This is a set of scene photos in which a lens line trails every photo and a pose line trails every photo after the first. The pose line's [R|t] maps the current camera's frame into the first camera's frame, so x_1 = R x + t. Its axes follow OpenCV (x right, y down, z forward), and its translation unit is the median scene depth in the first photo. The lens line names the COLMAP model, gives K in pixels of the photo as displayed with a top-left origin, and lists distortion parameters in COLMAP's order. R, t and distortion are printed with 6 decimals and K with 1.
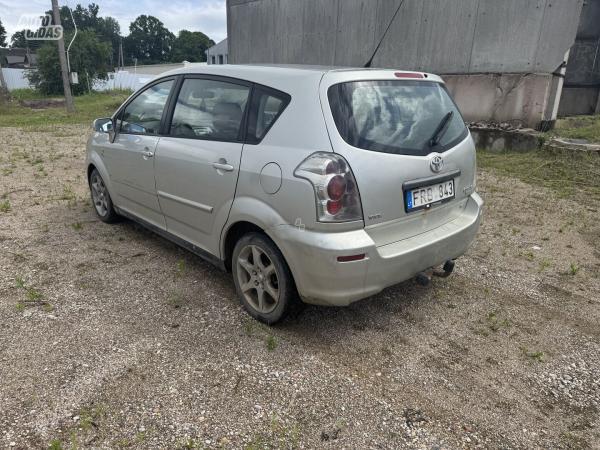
lens RADIAL K [[426.2, 0, 298.6], [0, 426.2, 224.9], [0, 0, 1]] dist [0.029745, -0.028581]
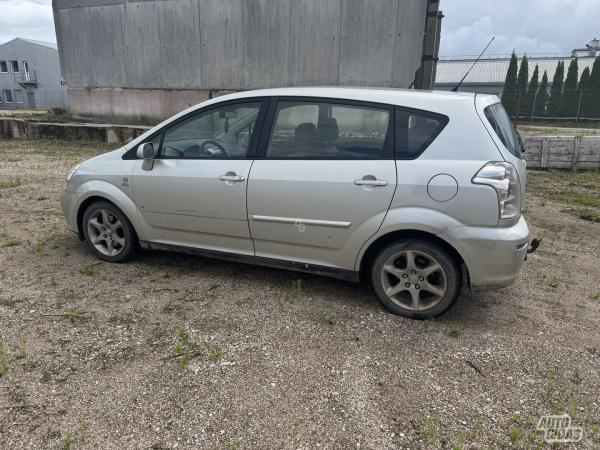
lens RADIAL K [[426.2, 0, 298.5], [0, 426.2, 224.8], [0, 0, 1]] dist [0.029745, -0.028581]
pose [[0.900457, -0.126270, 0.416213, -0.747067], [0.135889, 0.990702, 0.006569, -0.059510], [-0.413172, 0.050644, 0.909243, 0.097351]]
